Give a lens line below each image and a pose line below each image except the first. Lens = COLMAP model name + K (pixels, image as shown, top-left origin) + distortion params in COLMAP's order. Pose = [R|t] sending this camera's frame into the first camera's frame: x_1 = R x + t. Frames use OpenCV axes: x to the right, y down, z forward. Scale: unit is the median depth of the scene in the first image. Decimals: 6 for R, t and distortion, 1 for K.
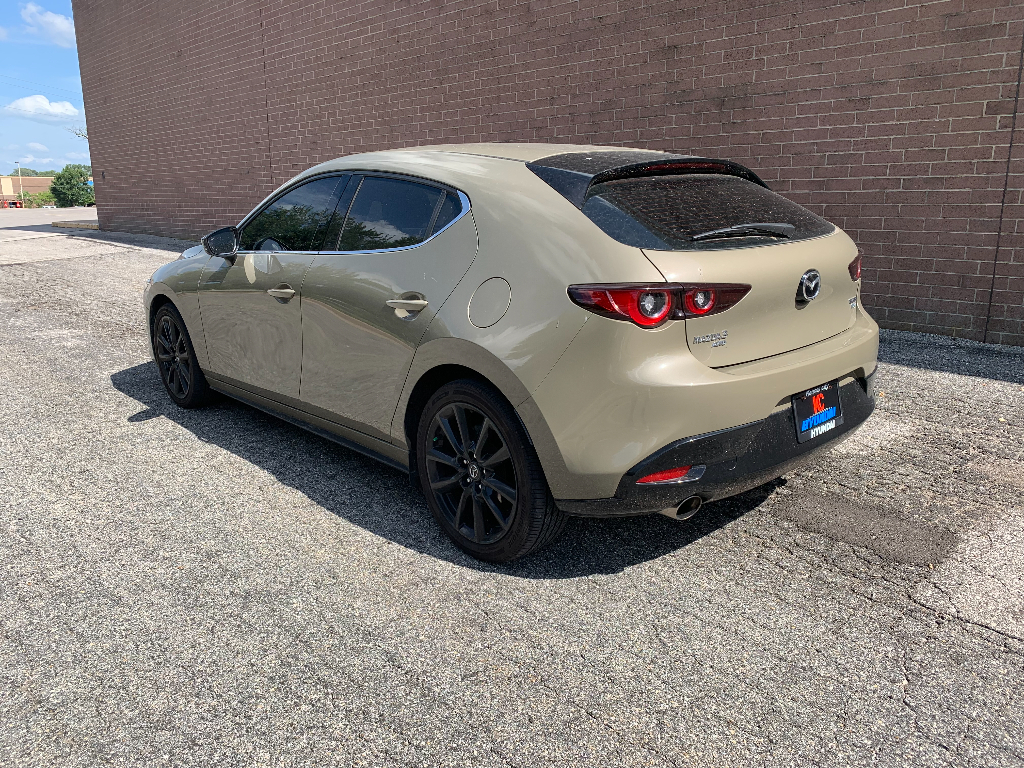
lens RADIAL K [[789.2, 0, 513.2], [0, 789.2, 386.3], [0, 0, 1]] dist [0.019146, -0.018266]
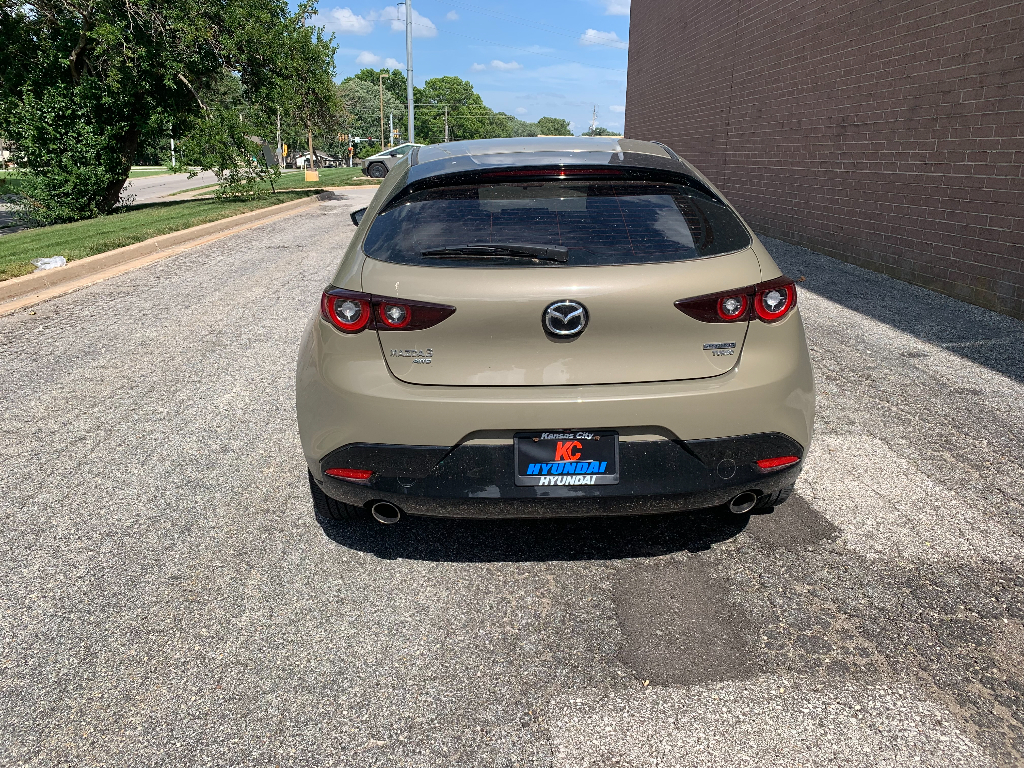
lens RADIAL K [[789.2, 0, 510.9], [0, 789.2, 362.1], [0, 0, 1]] dist [0.019146, -0.018266]
pose [[0.753743, 0.178689, -0.632410, 0.339269], [-0.164730, 0.982974, 0.081406, -0.052781], [0.636189, 0.042818, 0.770345, 0.107987]]
